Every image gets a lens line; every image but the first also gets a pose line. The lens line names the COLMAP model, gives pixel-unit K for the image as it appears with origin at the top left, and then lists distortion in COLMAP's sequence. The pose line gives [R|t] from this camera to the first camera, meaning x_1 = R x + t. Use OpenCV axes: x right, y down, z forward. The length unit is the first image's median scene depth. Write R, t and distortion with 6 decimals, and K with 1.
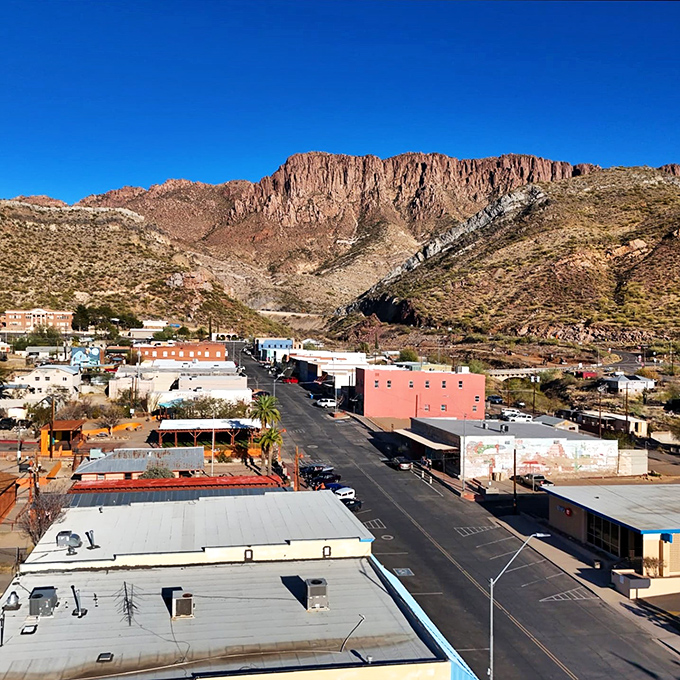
lens RADIAL K [[633.9, 0, 340.0], [0, 633.9, 340.0], [0, 0, 1]] dist [0.009505, -0.005082]
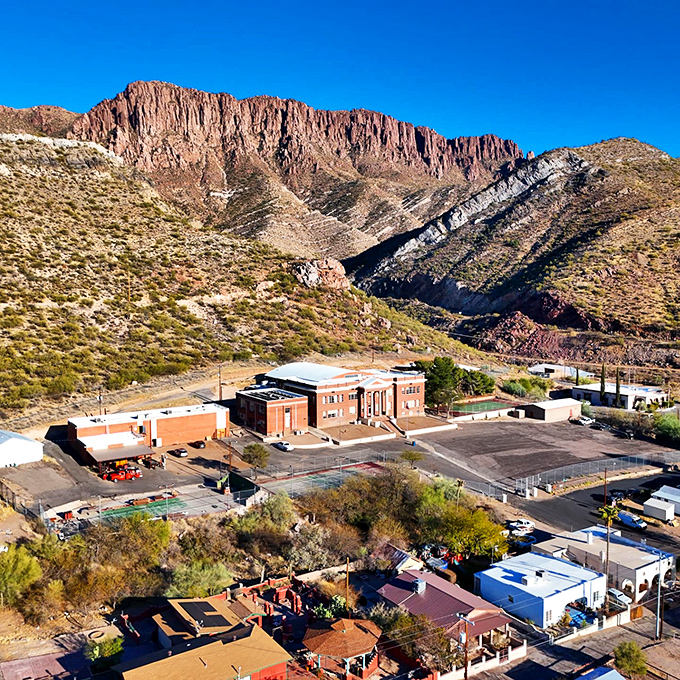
lens RADIAL K [[633.9, 0, 340.0], [0, 633.9, 340.0], [0, 0, 1]] dist [0.009505, -0.005082]
pose [[0.929210, -0.028219, 0.368474, -0.141739], [0.000753, 0.997223, 0.074471, -0.021108], [-0.369552, -0.068922, 0.926650, 0.122772]]
